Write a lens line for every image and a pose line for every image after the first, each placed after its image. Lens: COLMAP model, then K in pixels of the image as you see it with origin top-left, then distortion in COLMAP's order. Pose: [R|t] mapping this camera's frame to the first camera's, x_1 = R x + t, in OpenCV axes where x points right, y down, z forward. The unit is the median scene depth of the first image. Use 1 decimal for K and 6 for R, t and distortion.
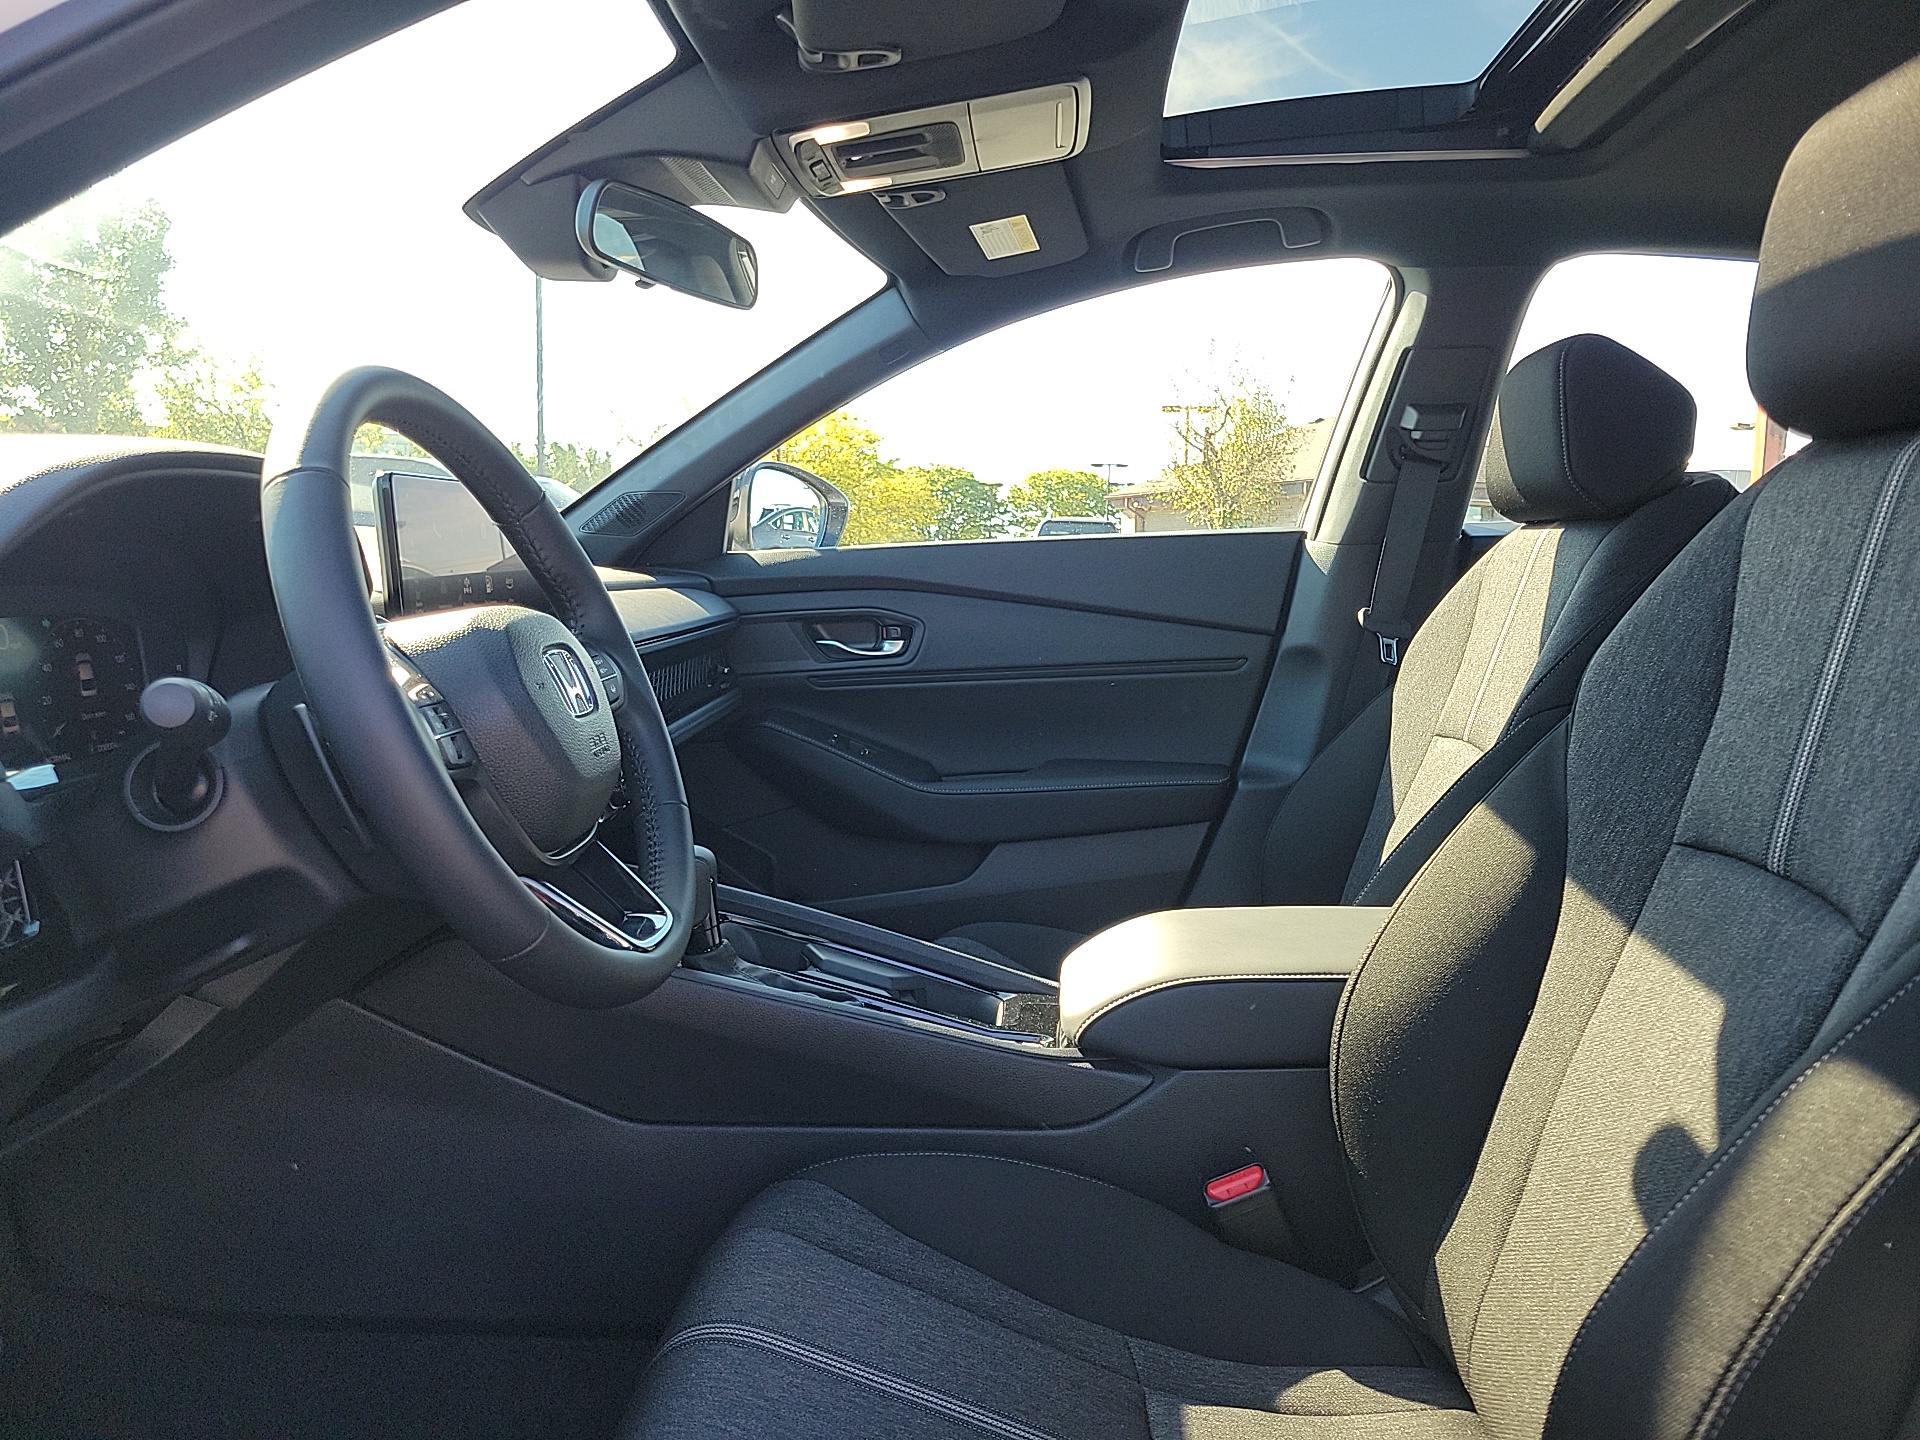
lens RADIAL K [[1473.4, 0, 932.5], [0, 1473.4, 705.4], [0, 0, 1]] dist [0.044606, -0.043261]
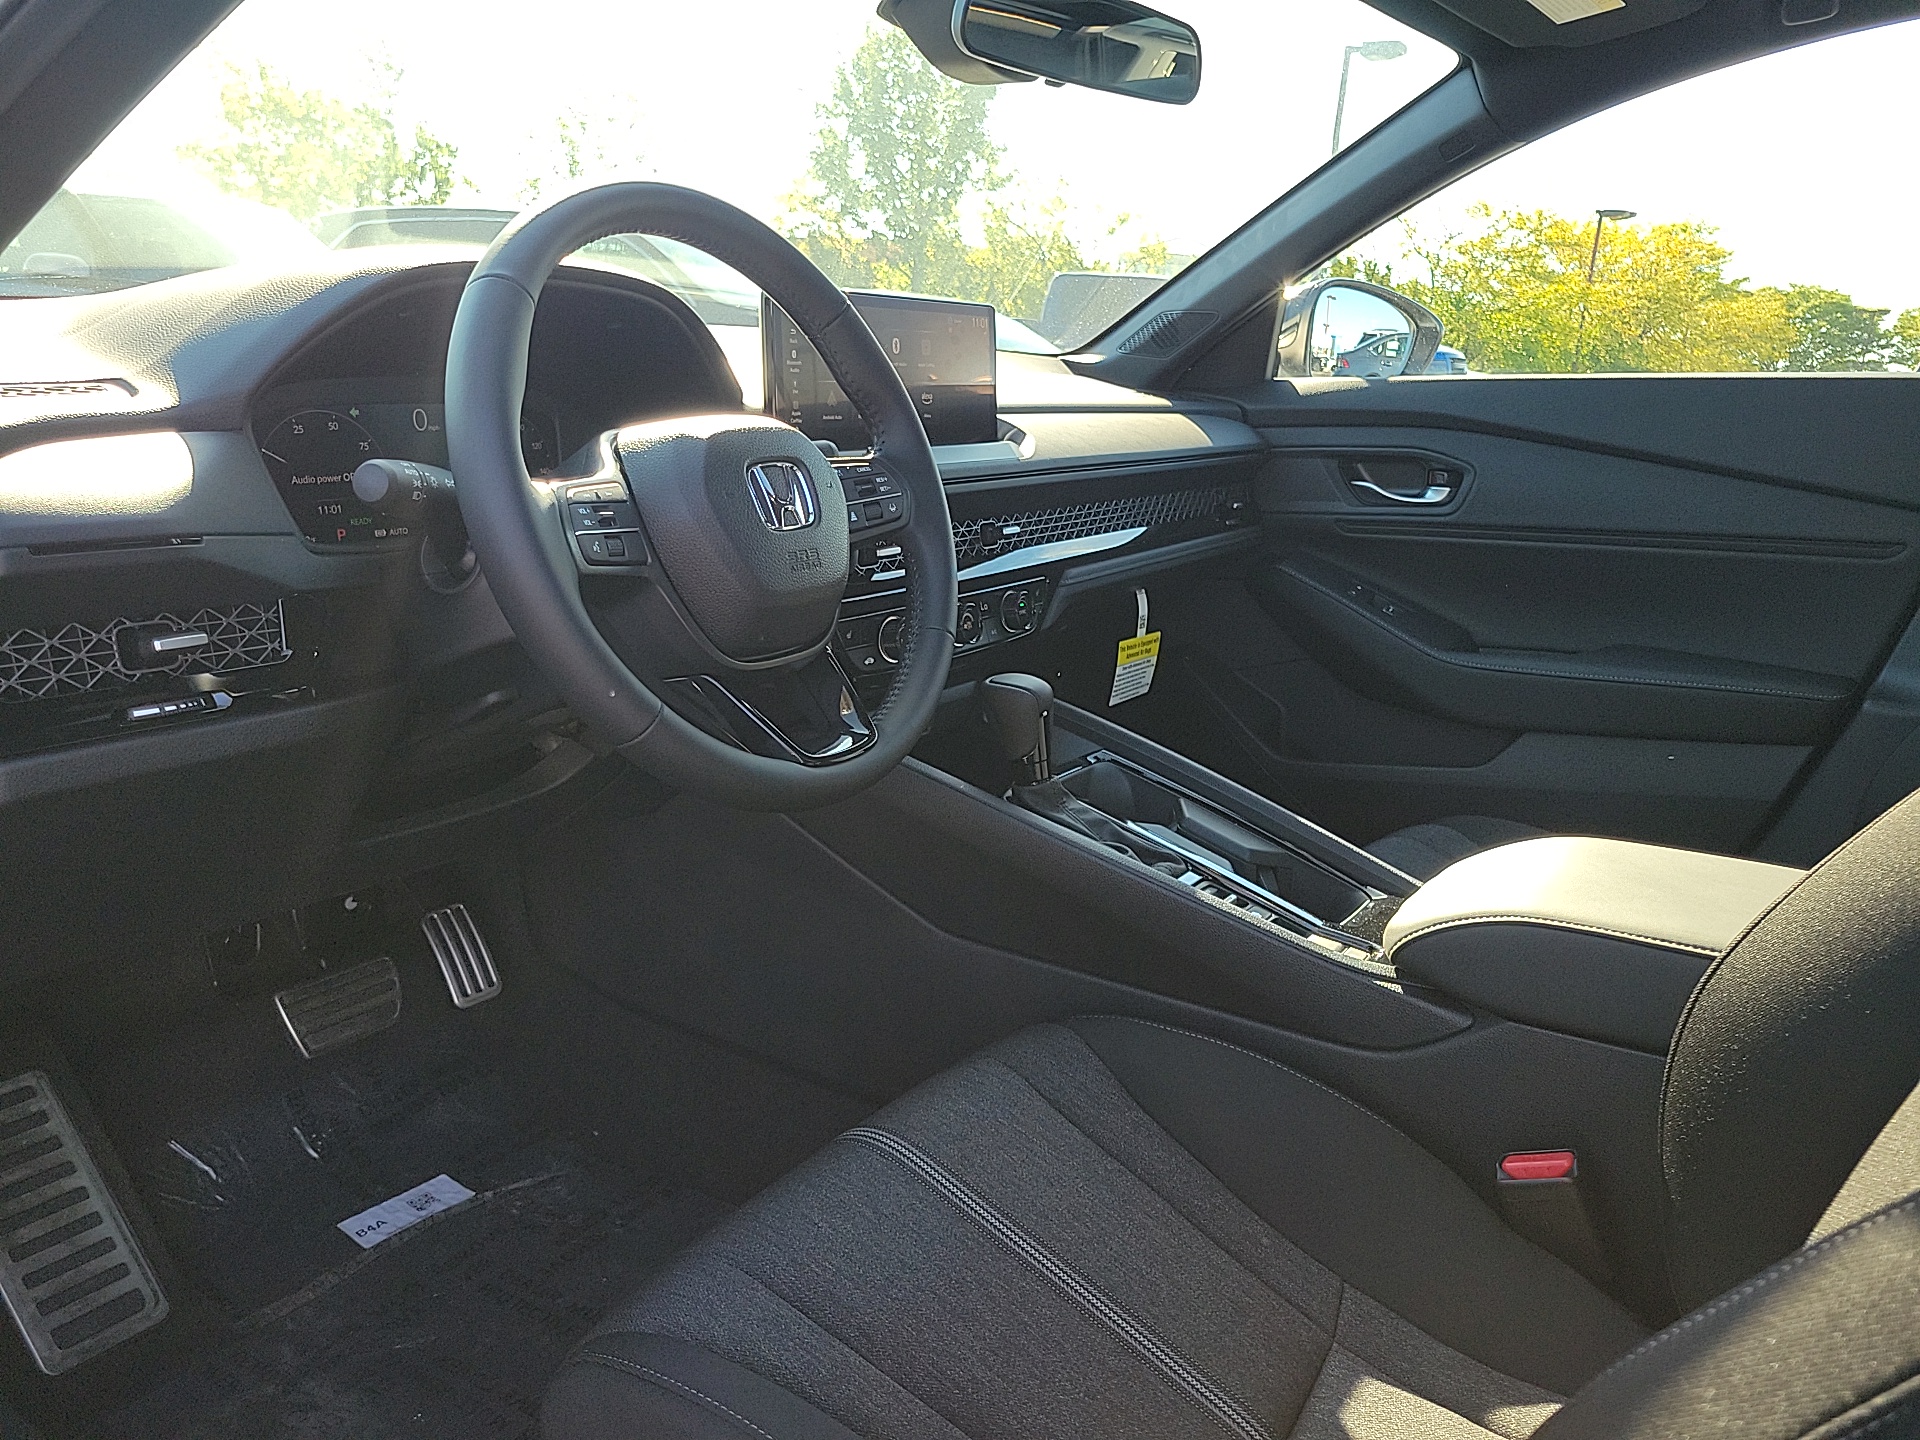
lens RADIAL K [[1473.4, 0, 957.7], [0, 1473.4, 703.6], [0, 0, 1]] dist [0.044606, -0.043261]
pose [[0.859092, 0.147937, -0.489975, 0.187367], [-0.091357, 0.986266, 0.137602, -0.012401], [0.503602, -0.073450, 0.860808, 0.083451]]
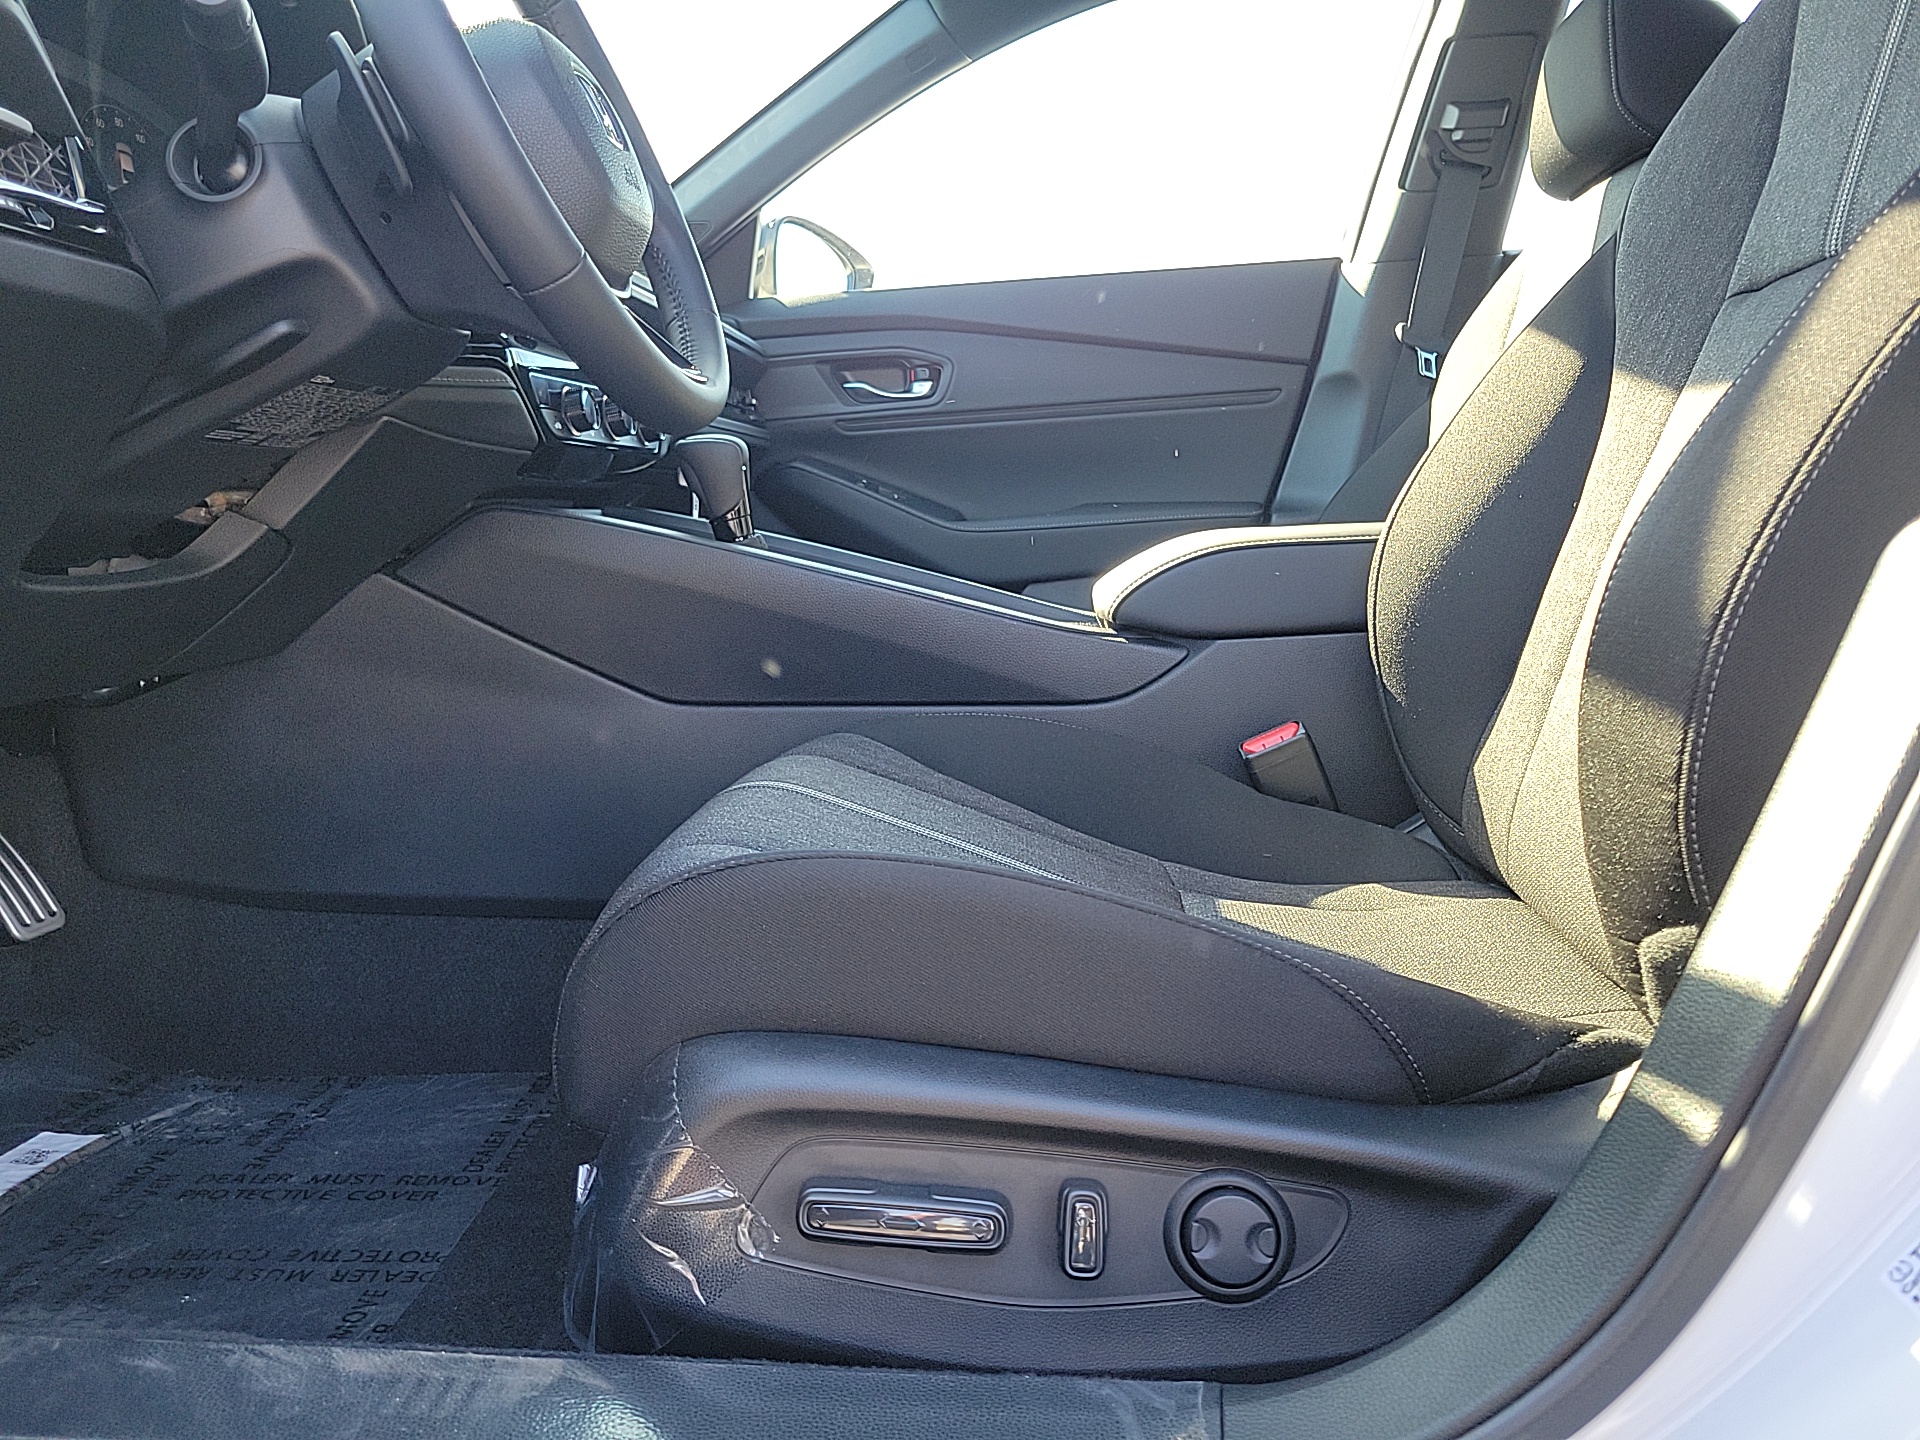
lens RADIAL K [[1473.4, 0, 908.5], [0, 1473.4, 791.7], [0, 0, 1]] dist [0.044606, -0.043261]
pose [[0.999332, -0.010975, -0.034851, -0.003798], [0.012336, 0.999159, 0.039095, 0.199725], [0.034393, -0.039498, 0.998628, -0.004225]]
